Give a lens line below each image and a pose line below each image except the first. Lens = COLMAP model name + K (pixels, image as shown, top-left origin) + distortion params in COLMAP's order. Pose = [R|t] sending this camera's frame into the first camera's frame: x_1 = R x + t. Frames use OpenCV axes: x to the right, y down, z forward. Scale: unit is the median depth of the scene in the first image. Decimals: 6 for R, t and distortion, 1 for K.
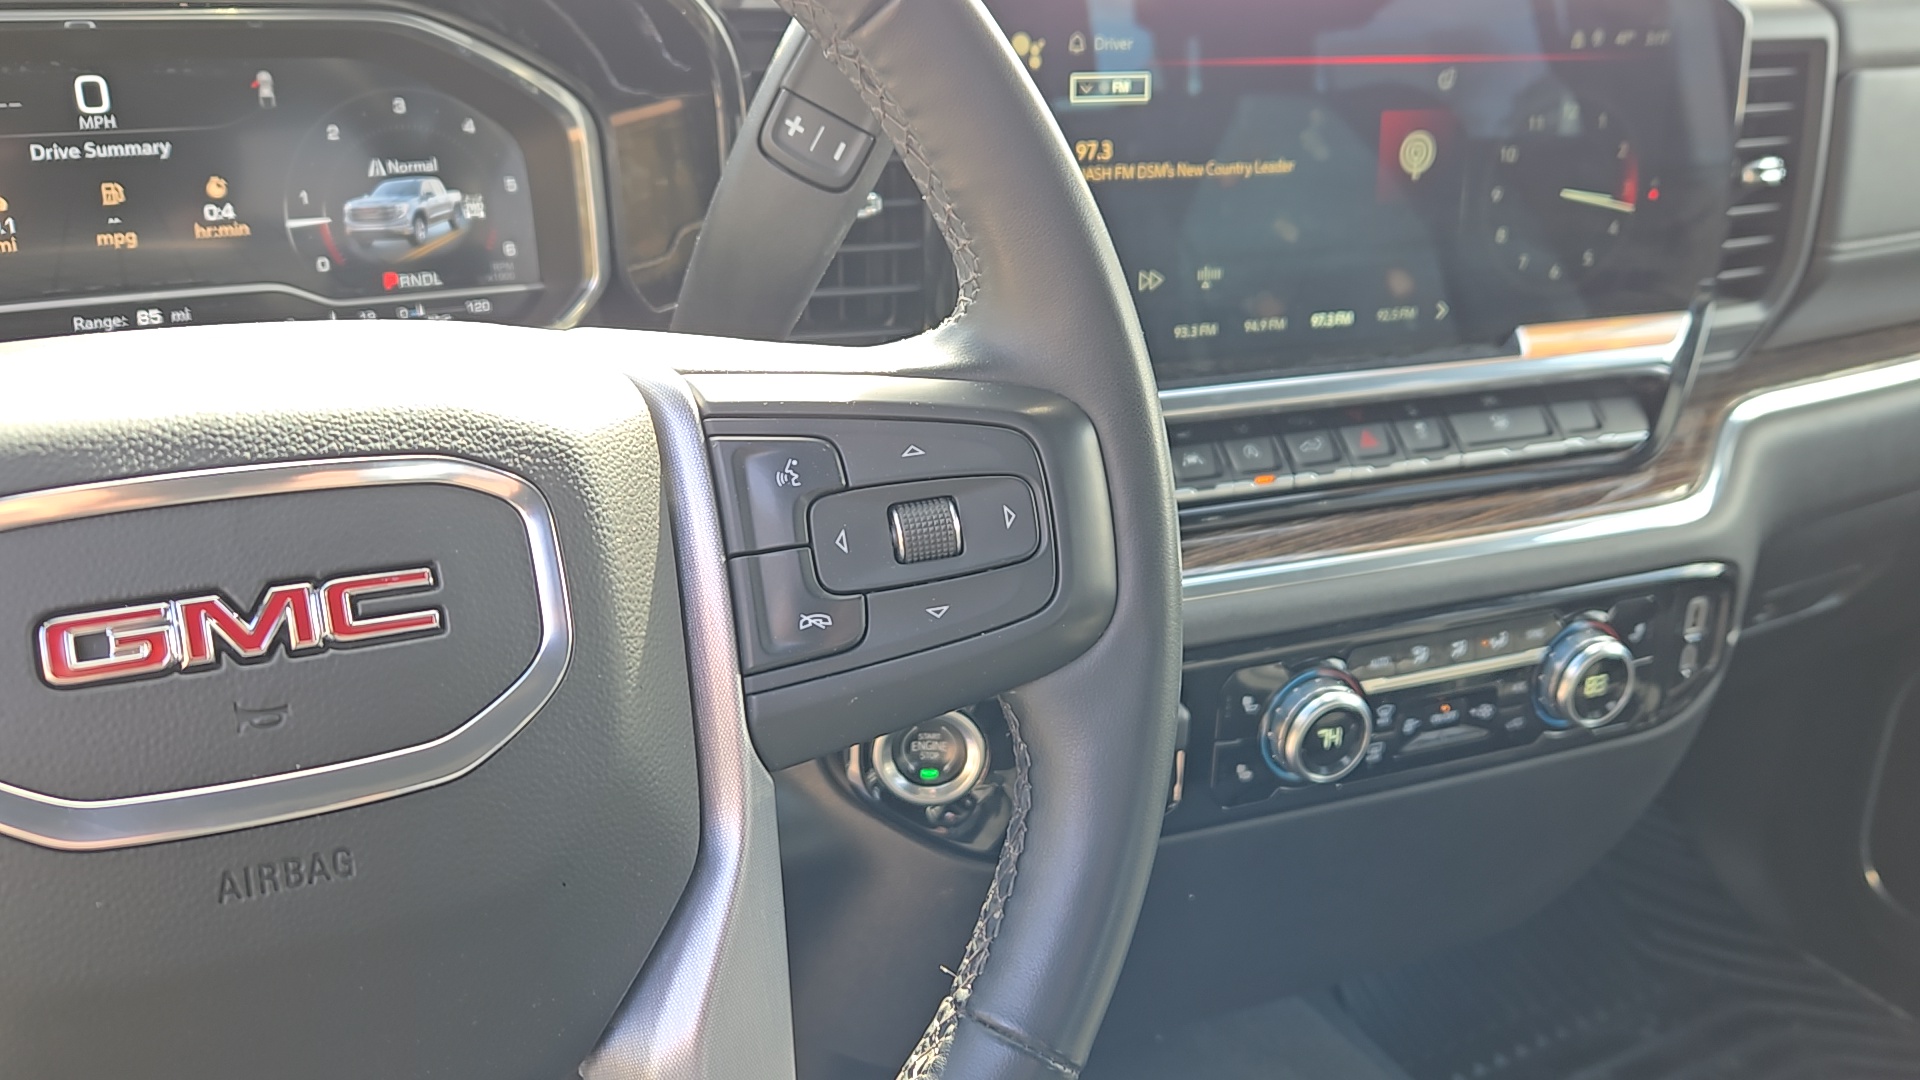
lens RADIAL K [[1578.6, 0, 910.0], [0, 1578.6, 553.2], [0, 0, 1]] dist [0.019084, 0.000384]
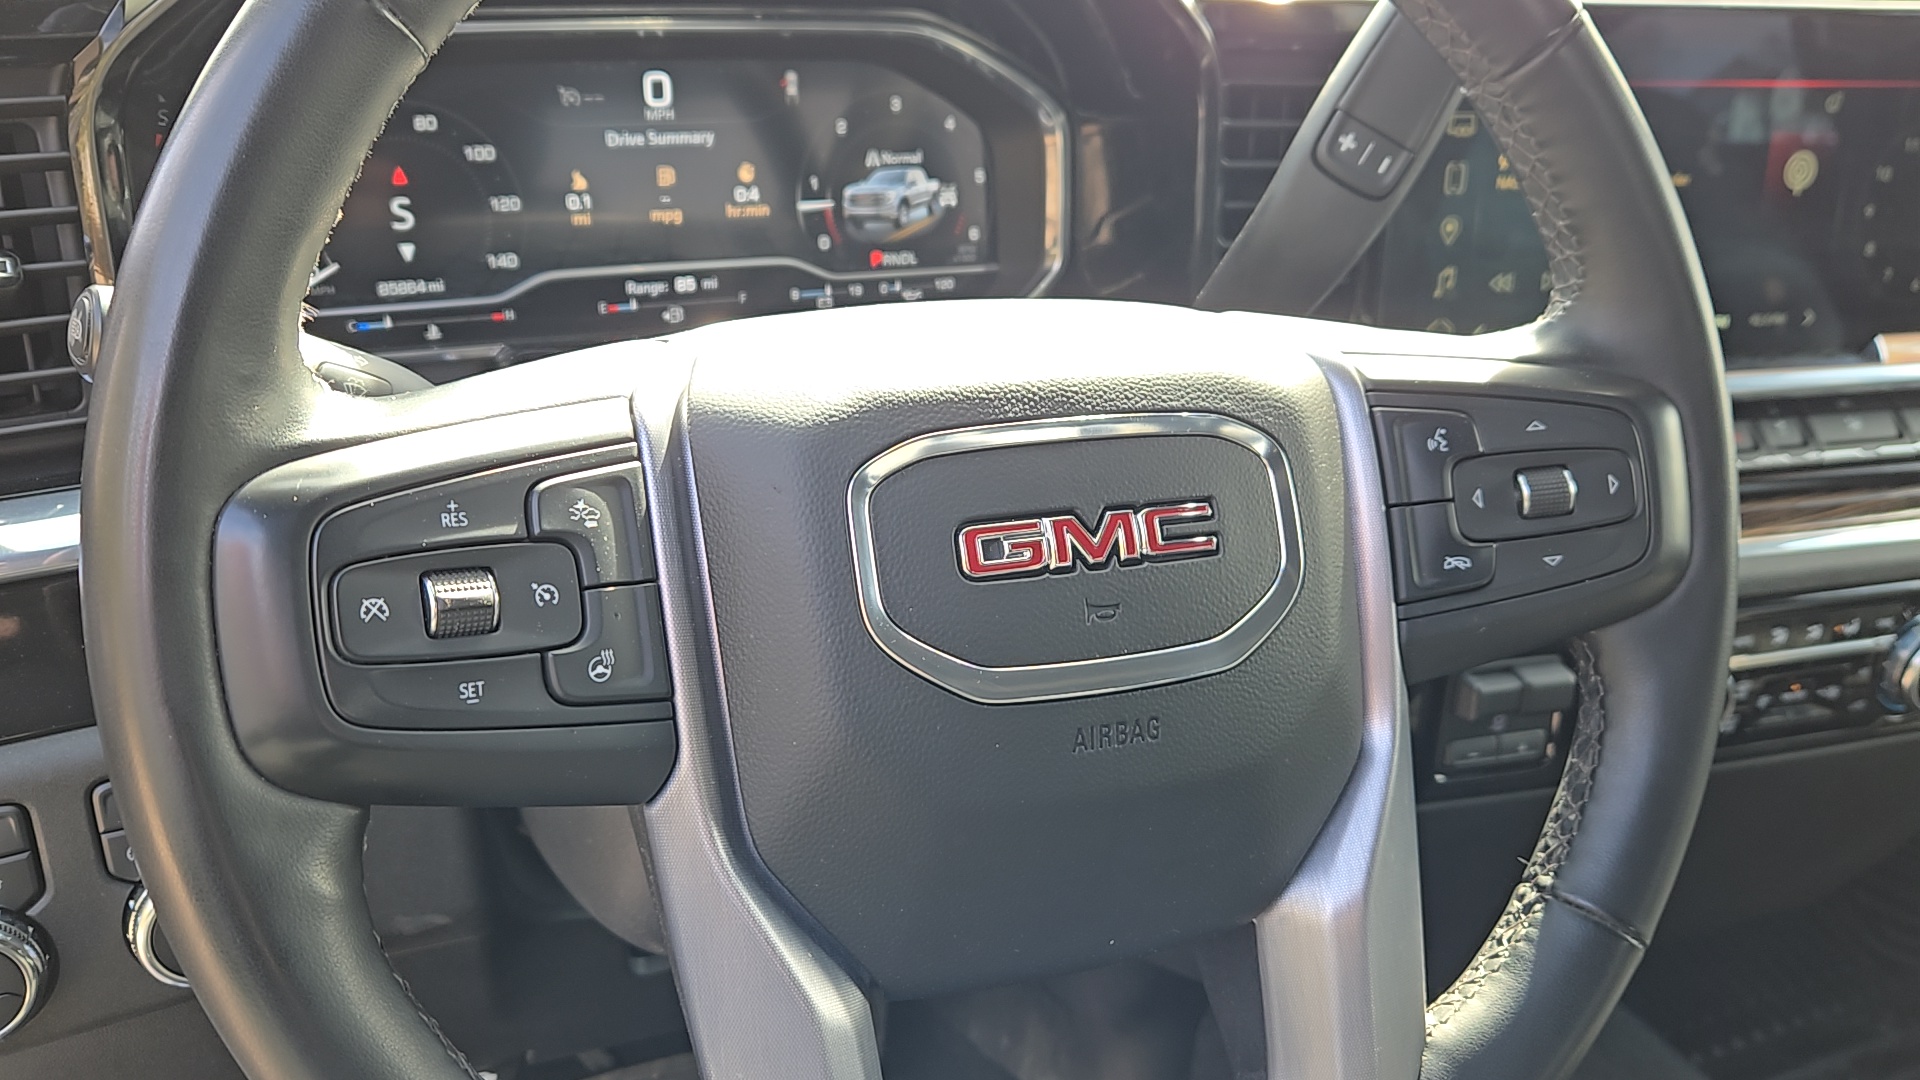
lens RADIAL K [[1578.6, 0, 939.1], [0, 1578.6, 544.7], [0, 0, 1]] dist [0.019084, 0.000384]
pose [[0.997065, 0.046571, -0.060762, -0.360569], [-0.046013, 0.998885, 0.010554, 0.032583], [0.061186, -0.007728, 0.998096, -0.224608]]
